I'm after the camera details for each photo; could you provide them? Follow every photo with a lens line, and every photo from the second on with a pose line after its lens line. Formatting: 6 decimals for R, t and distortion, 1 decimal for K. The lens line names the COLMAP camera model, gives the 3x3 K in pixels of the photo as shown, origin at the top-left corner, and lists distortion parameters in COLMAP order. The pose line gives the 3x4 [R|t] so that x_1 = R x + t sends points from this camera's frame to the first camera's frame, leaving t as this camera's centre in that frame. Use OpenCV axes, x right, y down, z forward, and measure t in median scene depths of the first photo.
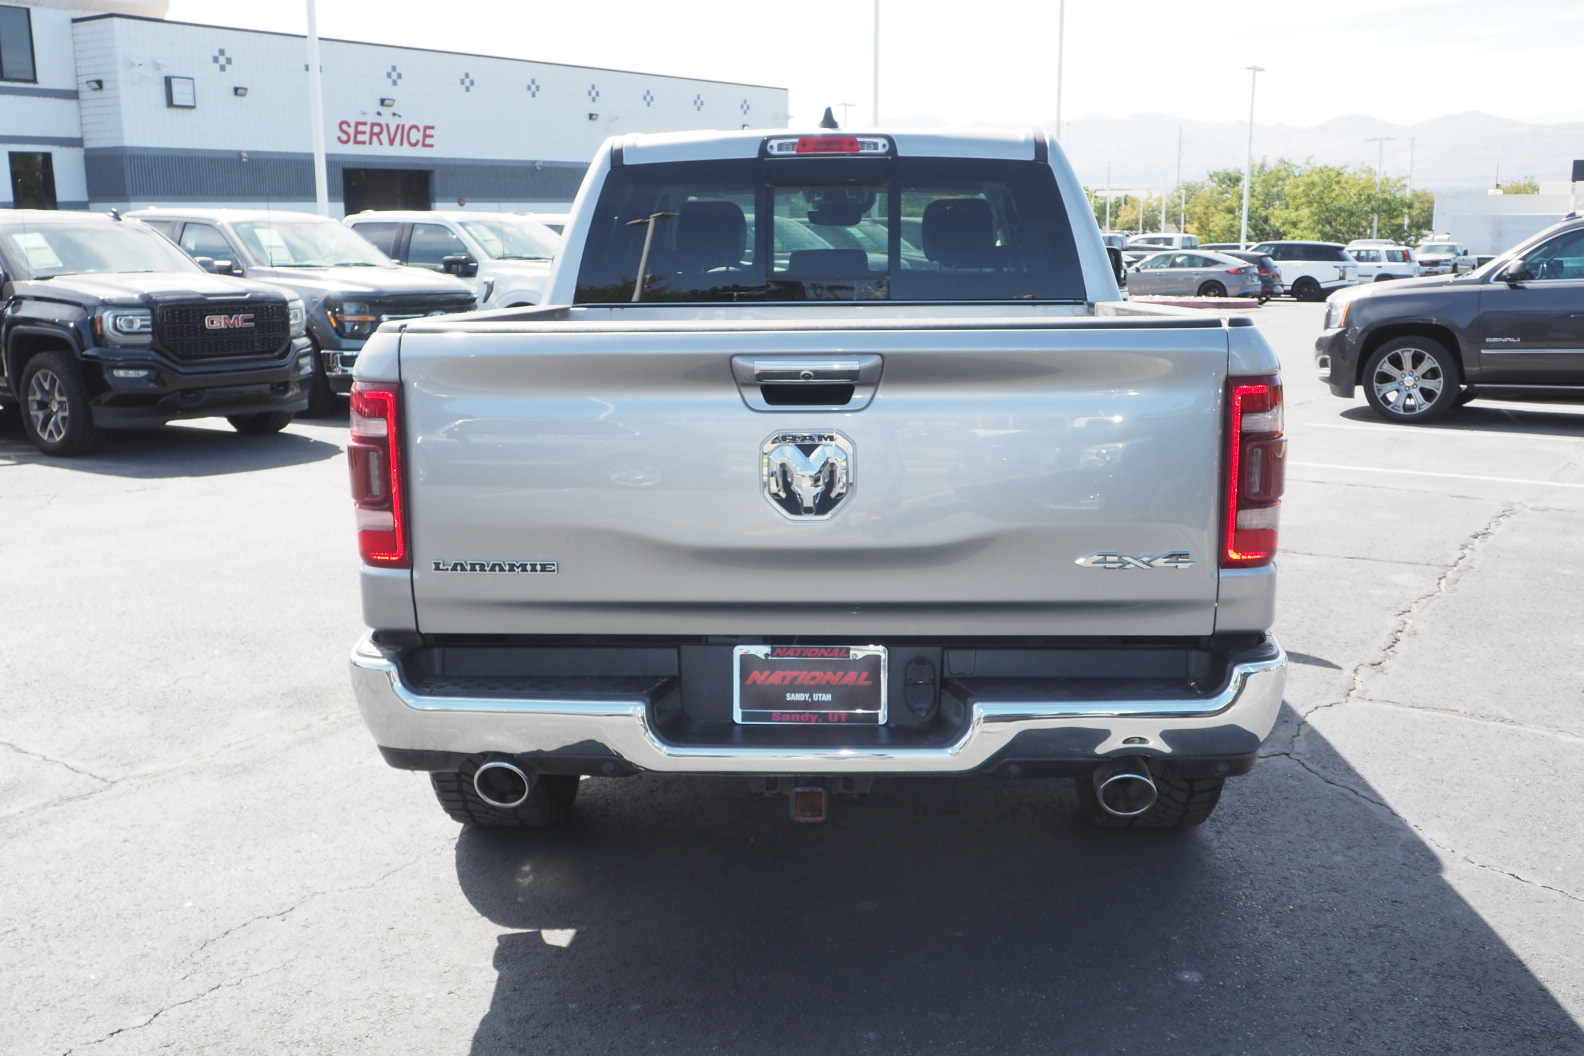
lens RADIAL K [[1570.7, 0, 794.5], [0, 1570.7, 559.2], [0, 0, 1]] dist [-0.010596, -0.004832]
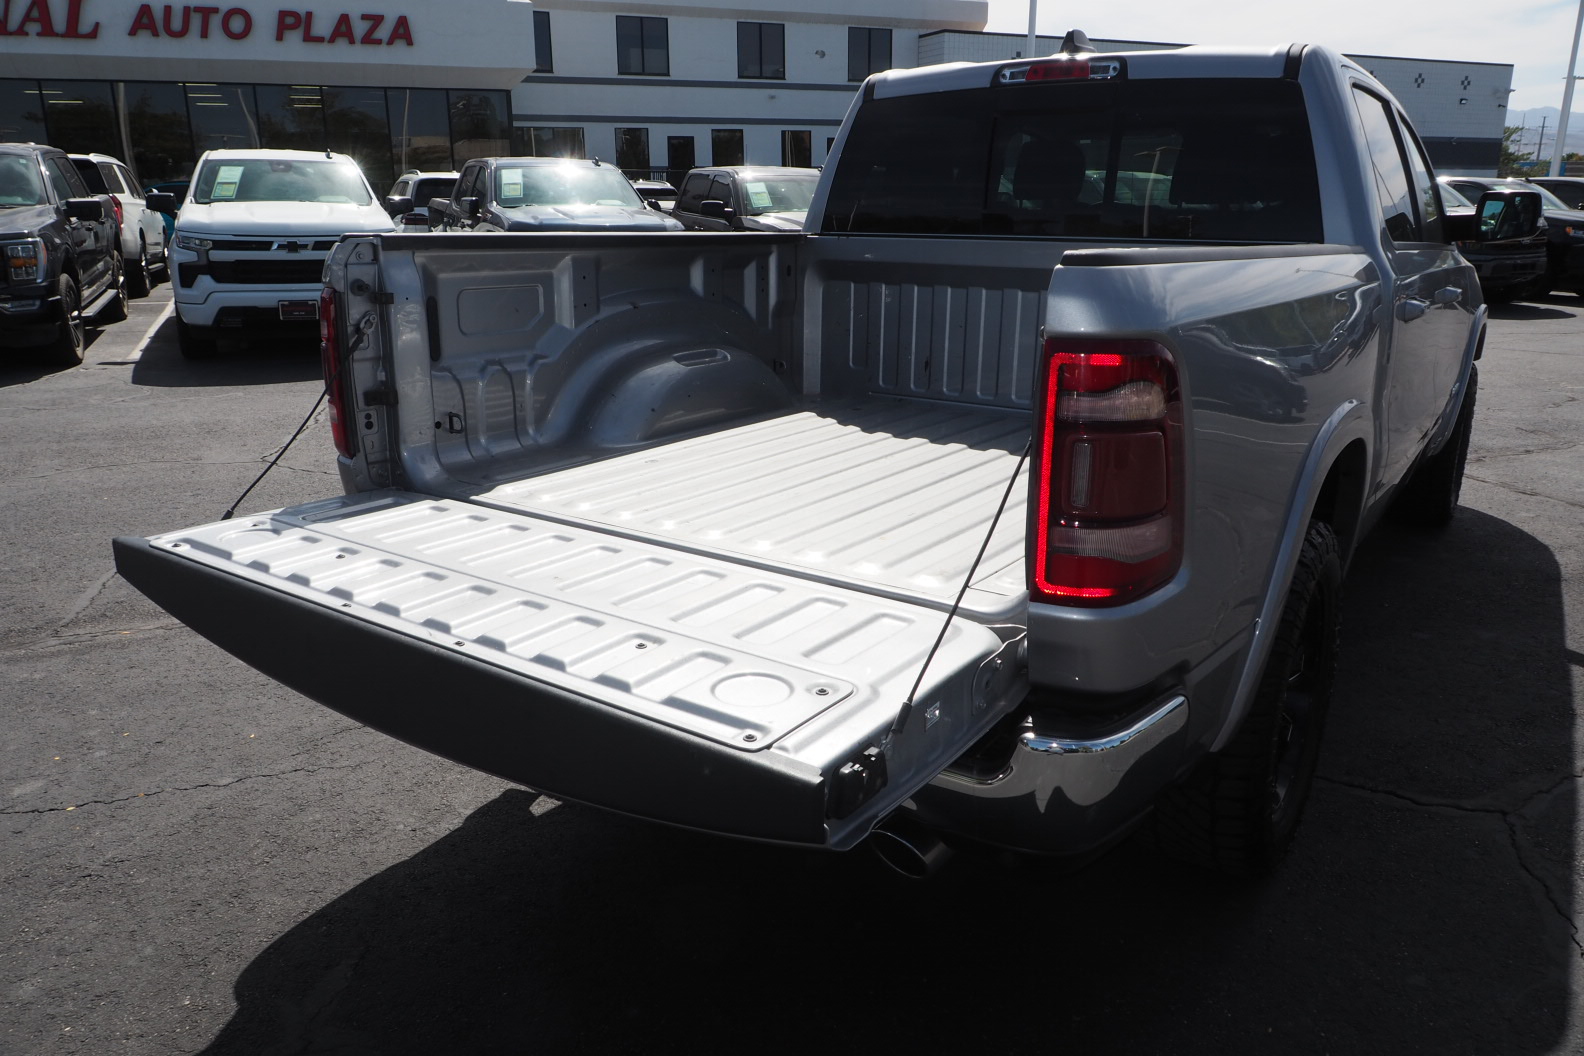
lens RADIAL K [[1135.9, 0, 789.7], [0, 1135.9, 525.6], [0, 0, 1]] dist [-0.017229, 0.003842]
pose [[0.843345, 0.157515, -0.513769, 0.285947], [-0.115792, 0.986882, 0.112496, -0.048434], [0.524749, -0.035383, 0.850521, 0.317147]]
